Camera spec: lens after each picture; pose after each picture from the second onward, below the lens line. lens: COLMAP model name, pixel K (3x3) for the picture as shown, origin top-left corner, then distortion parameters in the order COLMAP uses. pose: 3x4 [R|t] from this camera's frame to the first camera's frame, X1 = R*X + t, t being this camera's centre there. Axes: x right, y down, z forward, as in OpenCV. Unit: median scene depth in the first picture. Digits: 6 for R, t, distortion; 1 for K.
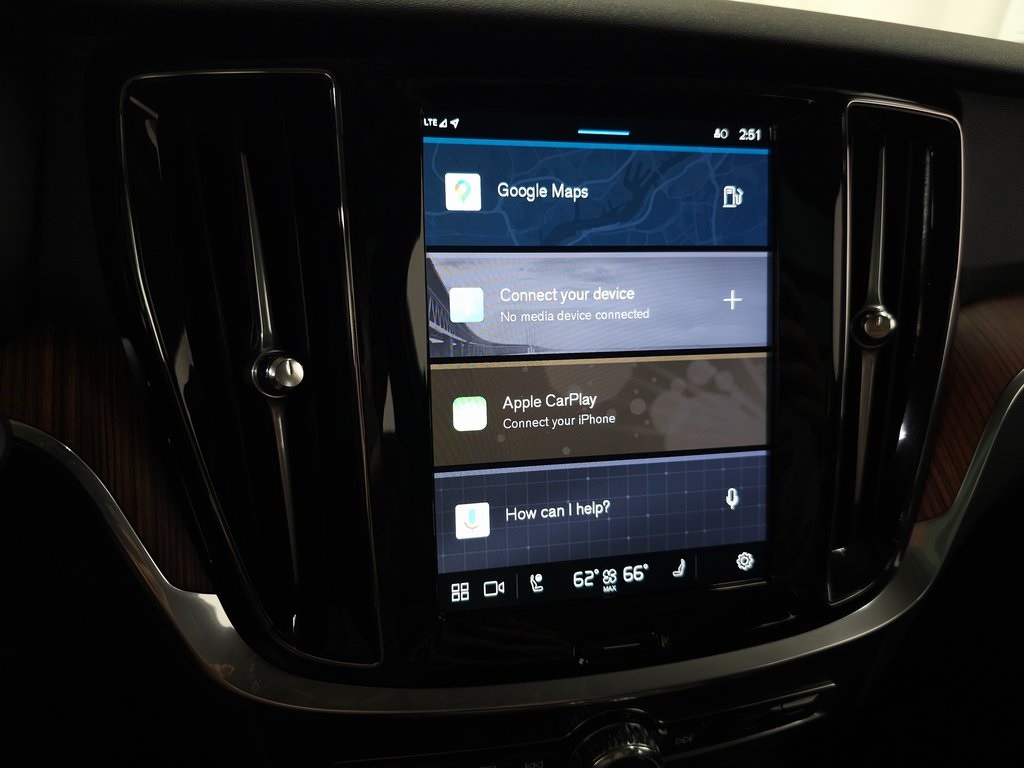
lens RADIAL K [[683.3, 0, 516.6], [0, 683.3, 387.3], [0, 0, 1]] dist [0.021221, -0.037230]
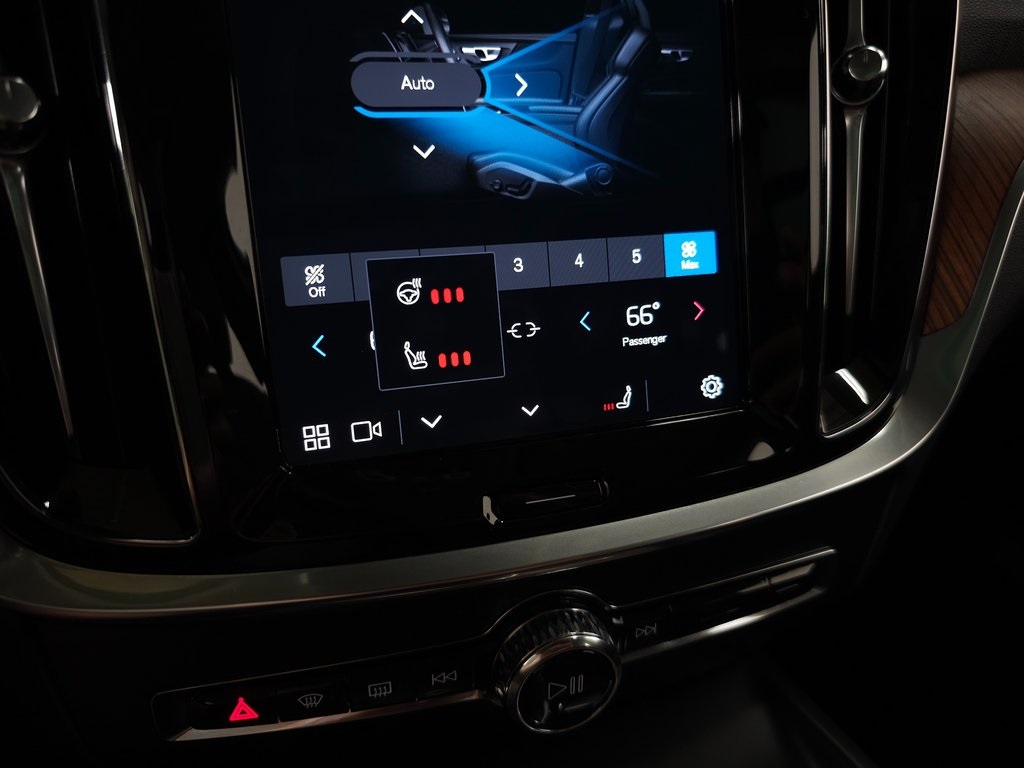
lens RADIAL K [[683.3, 0, 510.8], [0, 683.3, 381.3], [0, 0, 1]] dist [0.021221, -0.037230]
pose [[0.996512, -0.066941, 0.049821, 0.081307], [0.065892, 0.997575, 0.022402, 0.228281], [-0.051200, -0.019041, 0.998507, 0.276489]]
